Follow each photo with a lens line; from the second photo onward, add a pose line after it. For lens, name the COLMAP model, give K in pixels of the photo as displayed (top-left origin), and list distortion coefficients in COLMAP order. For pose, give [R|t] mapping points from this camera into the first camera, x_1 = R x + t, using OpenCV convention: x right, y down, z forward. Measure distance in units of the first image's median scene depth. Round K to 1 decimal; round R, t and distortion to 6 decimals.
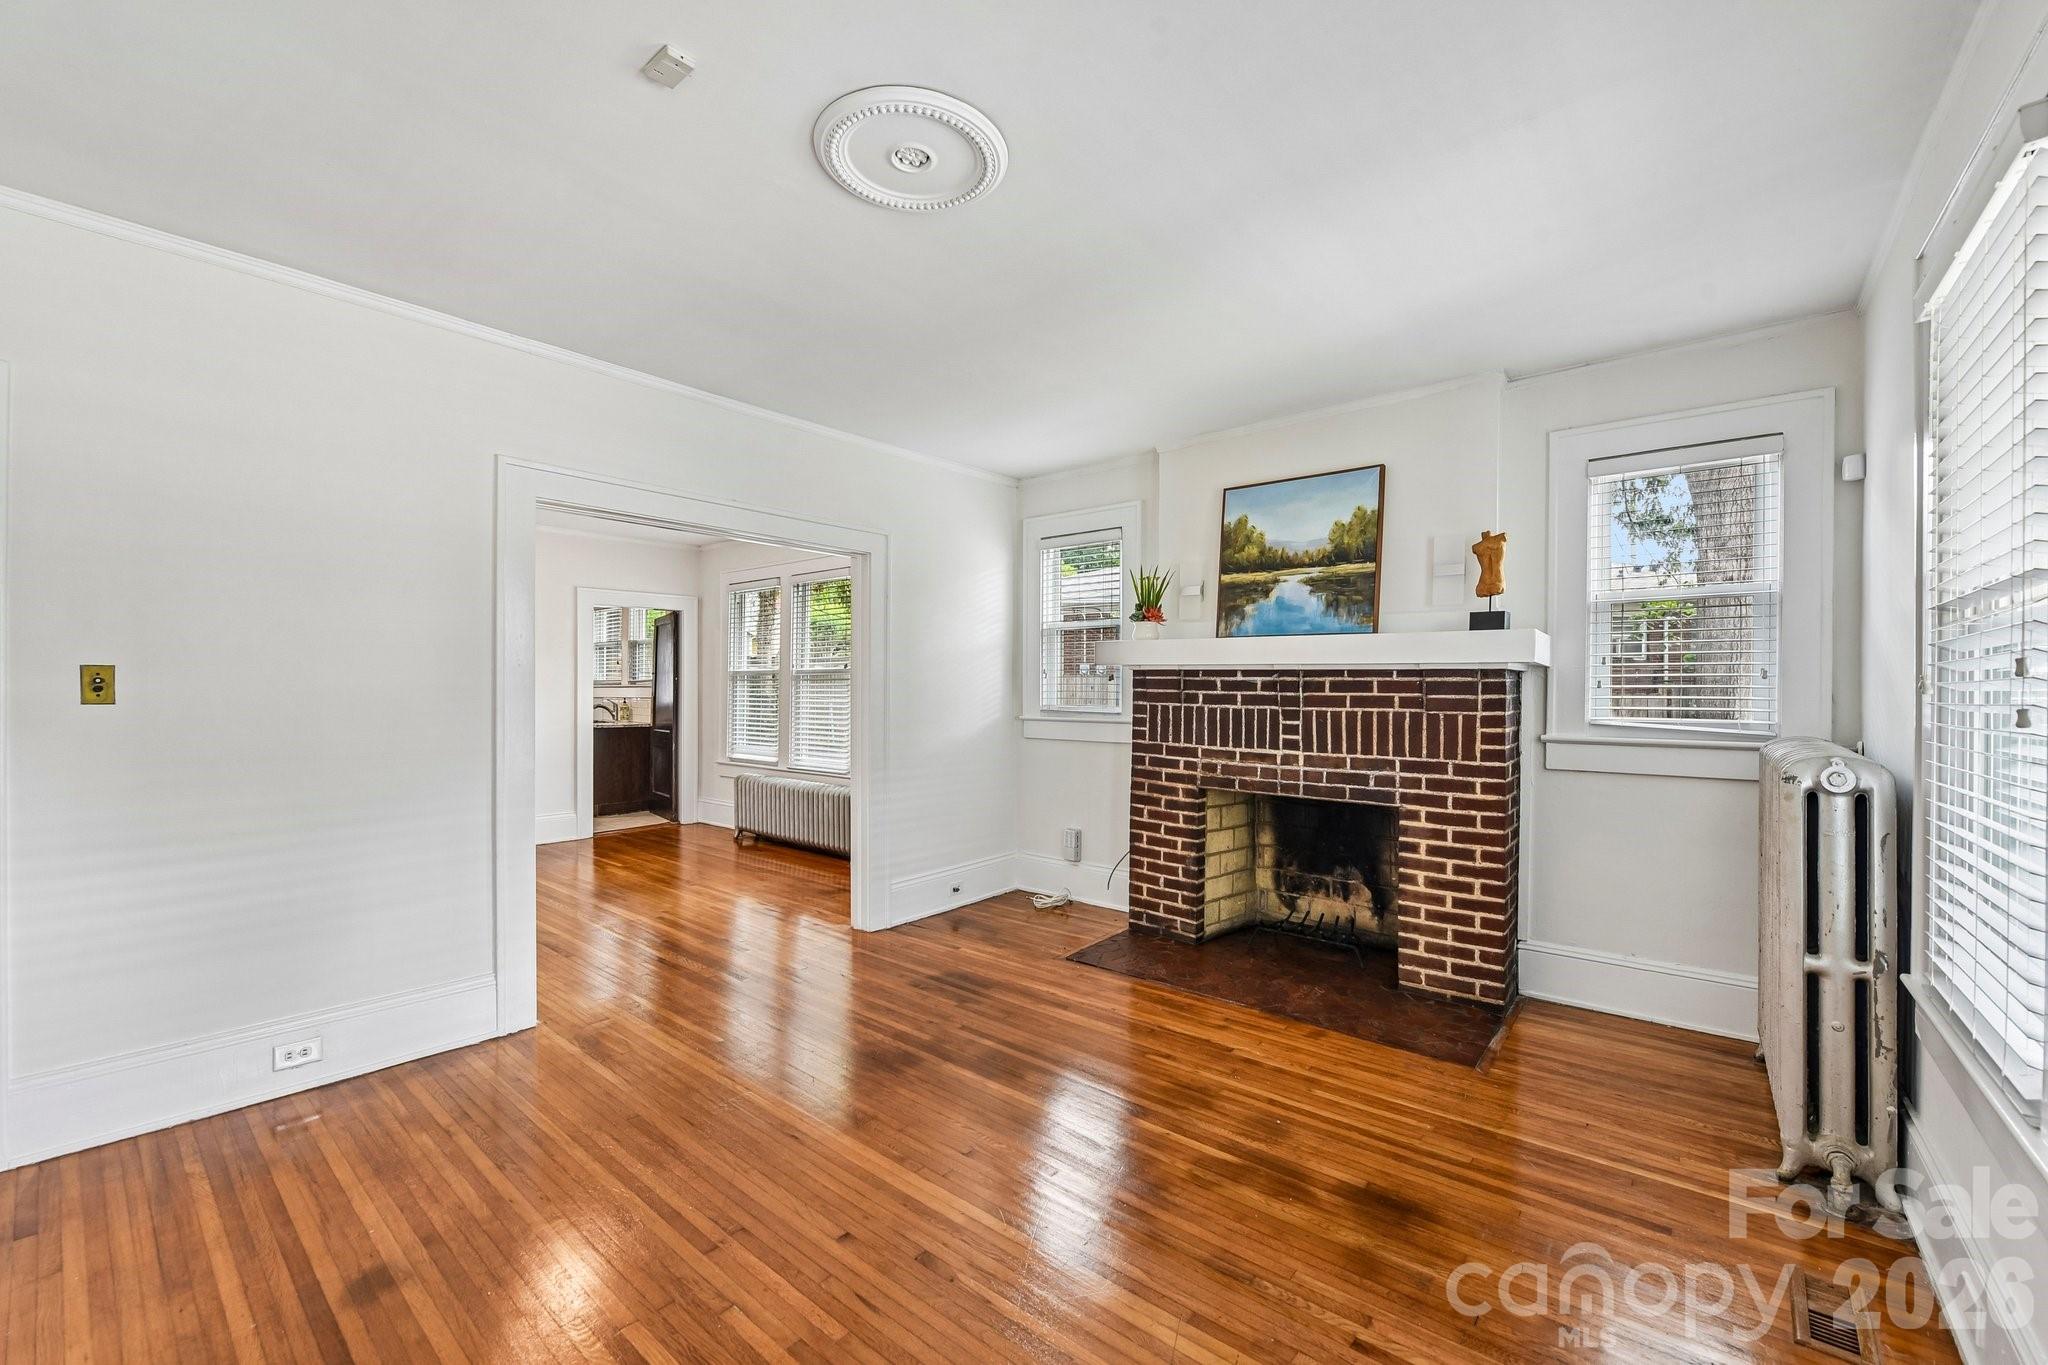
lens RADIAL K [[822.6, 0, 1023.7], [0, 822.6, 684.3], [0, 0, 1]] dist [-0.014011, -0.000756]
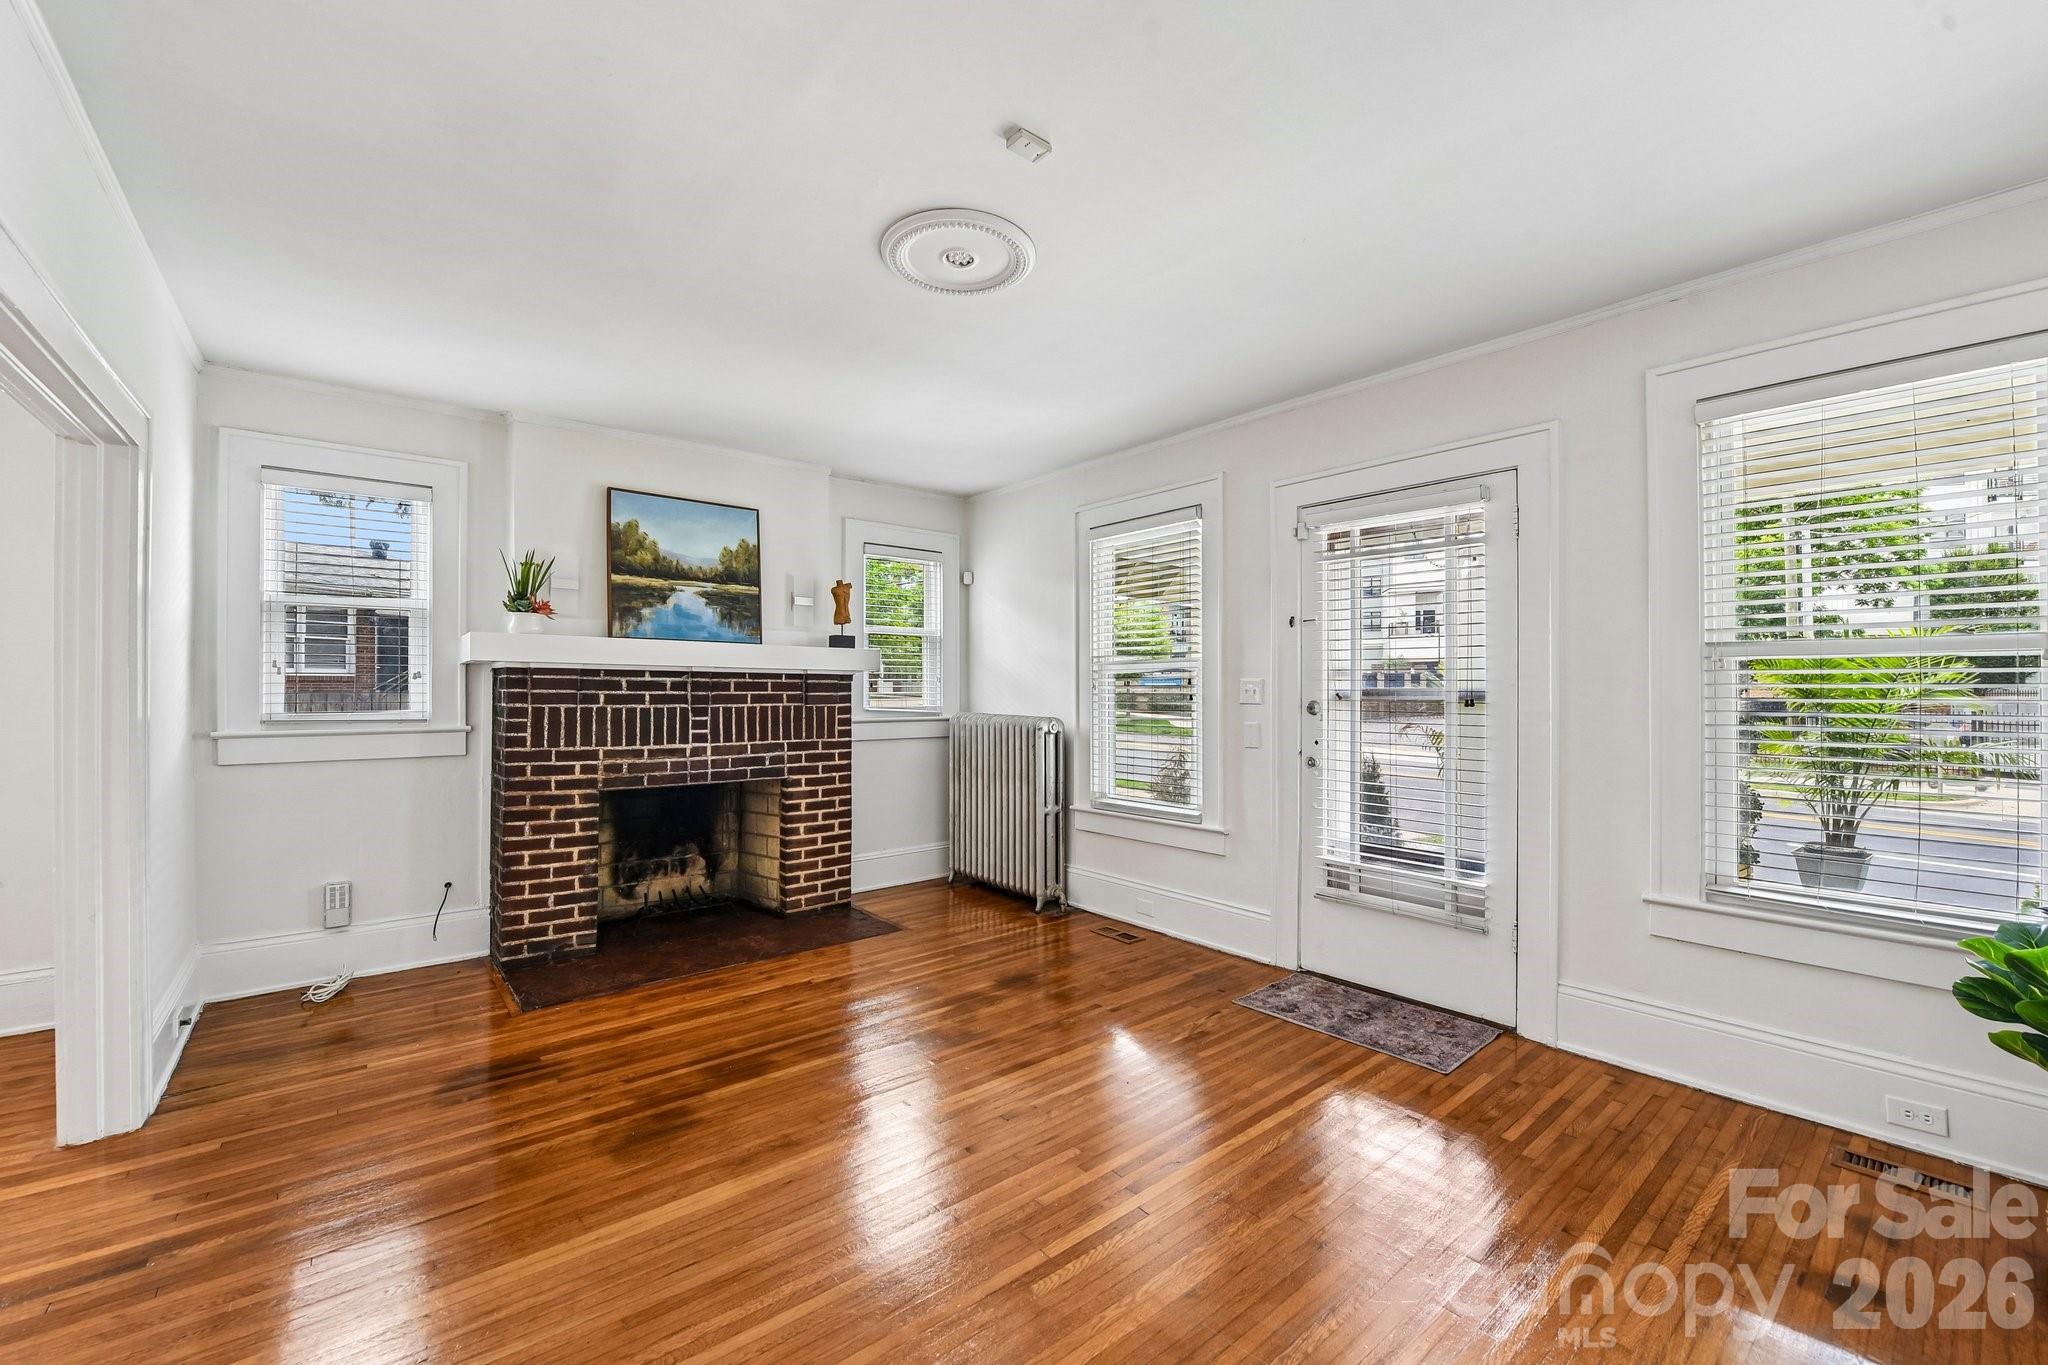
lens RADIAL K [[822.1, 0, 1020.2], [0, 822.1, 686.4], [0, 0, 1]] dist [0.003748, -0.000424]
pose [[0.190353, -0.003038, 0.981711, -0.696441], [-0.004321, 0.999983, 0.003932, -0.003782], [-0.981706, -0.004991, 0.190336, 0.351789]]
